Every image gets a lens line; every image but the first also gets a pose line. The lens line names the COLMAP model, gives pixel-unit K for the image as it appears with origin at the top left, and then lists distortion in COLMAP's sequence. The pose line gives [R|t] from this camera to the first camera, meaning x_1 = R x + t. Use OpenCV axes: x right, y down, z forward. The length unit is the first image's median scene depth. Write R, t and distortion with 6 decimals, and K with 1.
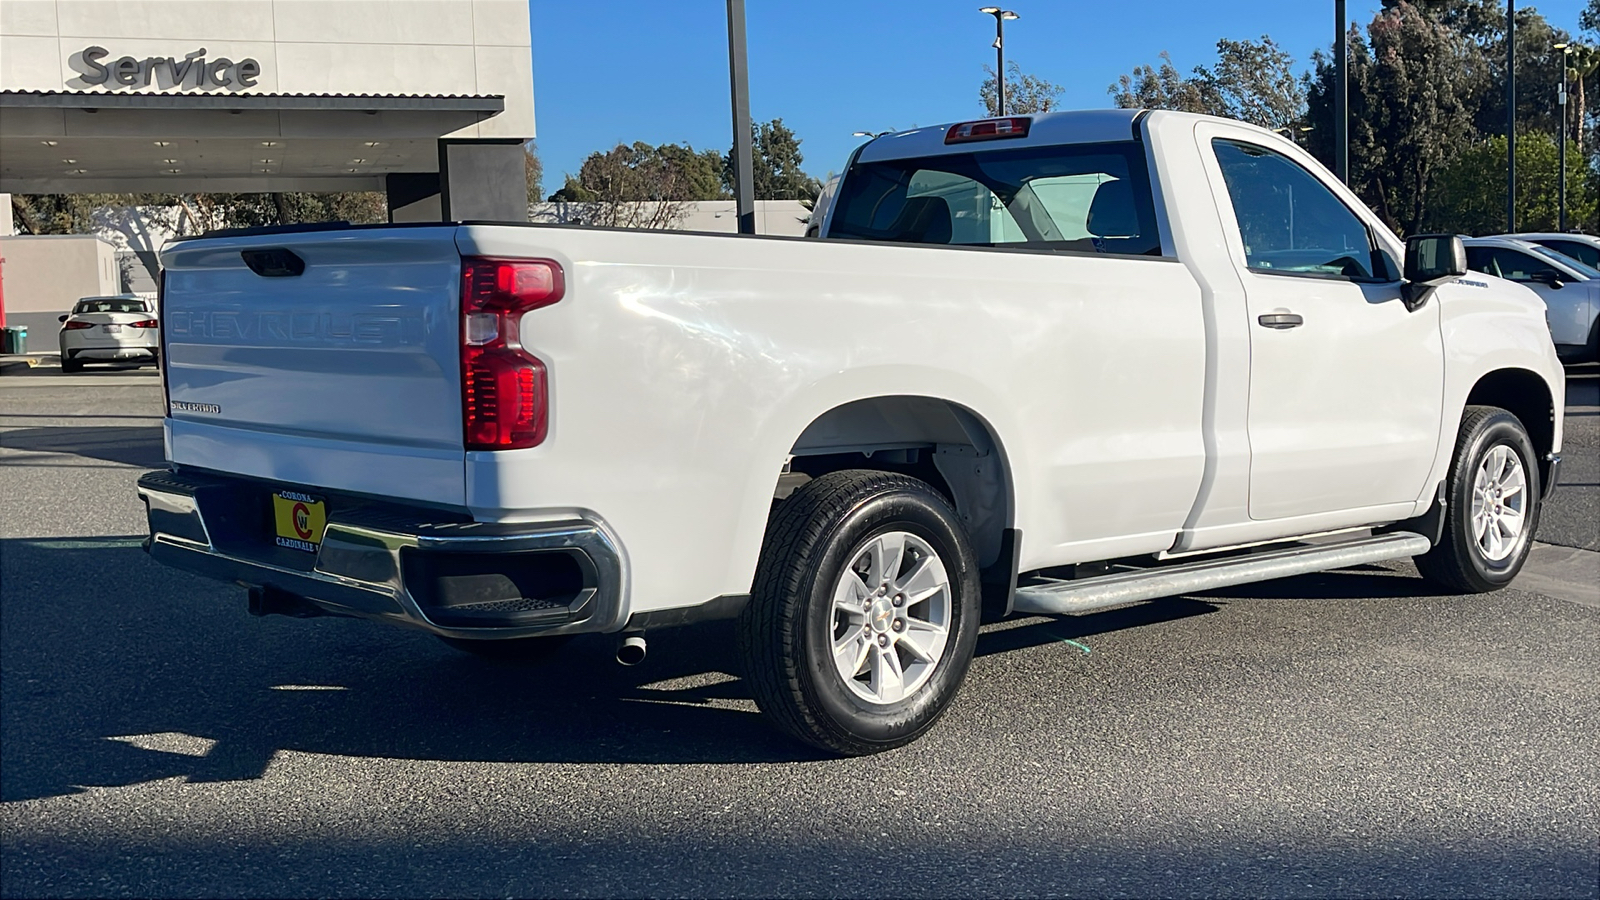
lens RADIAL K [[2020.3, 0, 752.5], [0, 2020.3, 449.4], [0, 0, 1]] dist [0.146518, -0.386529]
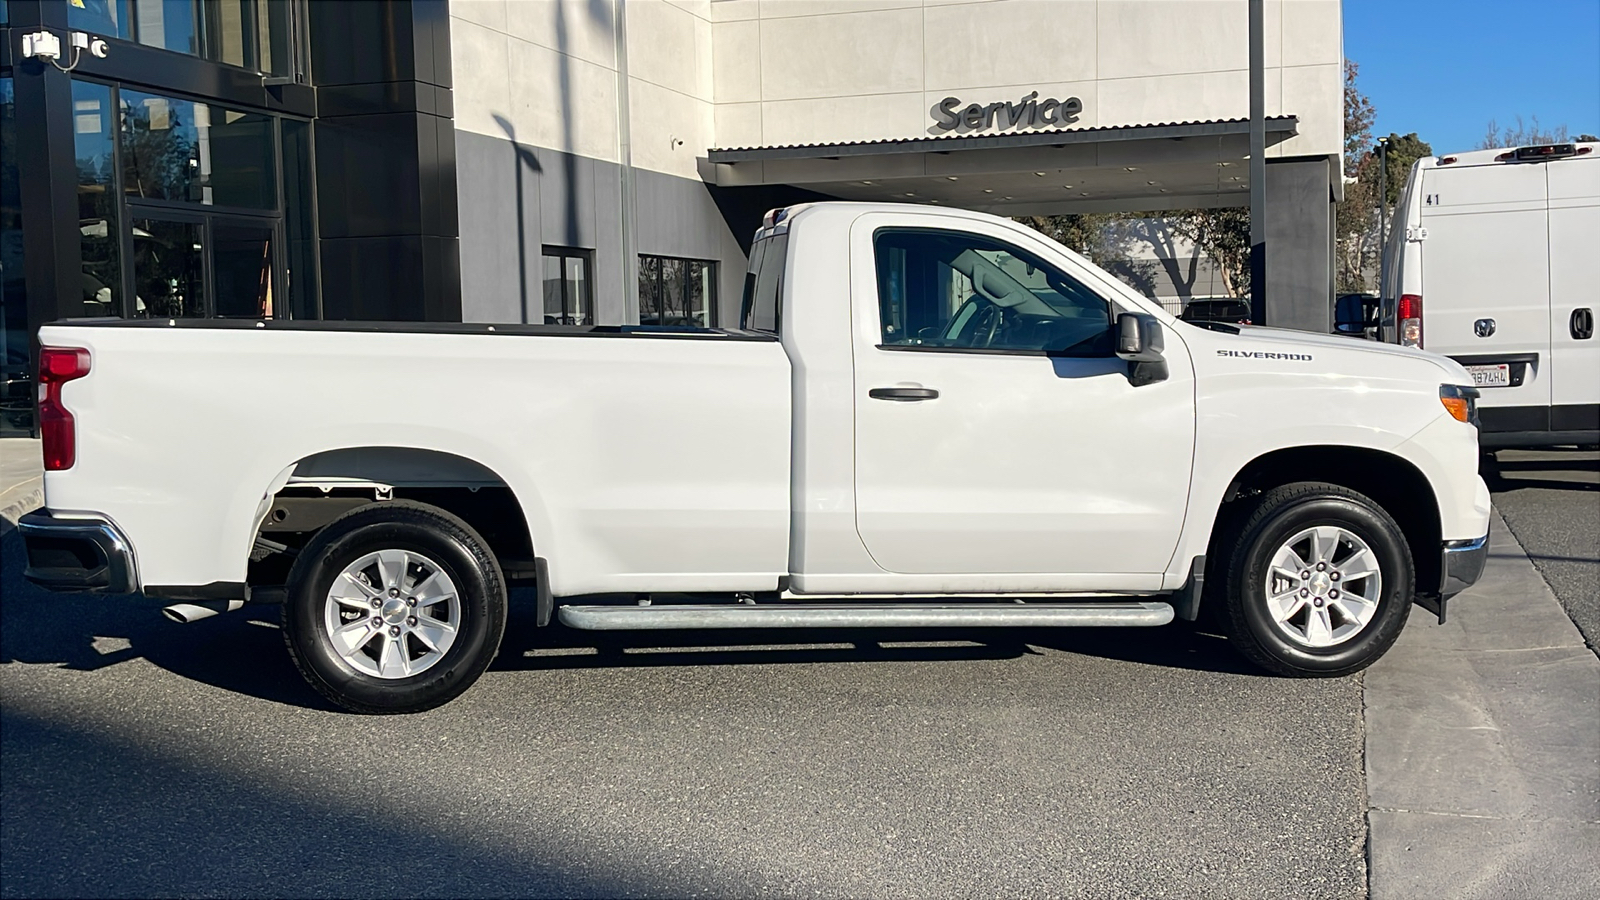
lens RADIAL K [[2020.3, 0, 752.5], [0, 2020.3, 449.4], [0, 0, 1]] dist [0.146518, -0.386529]
pose [[0.753548, 0.055041, -0.655084, 0.365167], [-0.047046, 0.998449, 0.029774, -0.024752], [0.655707, 0.008383, 0.754969, 0.048606]]
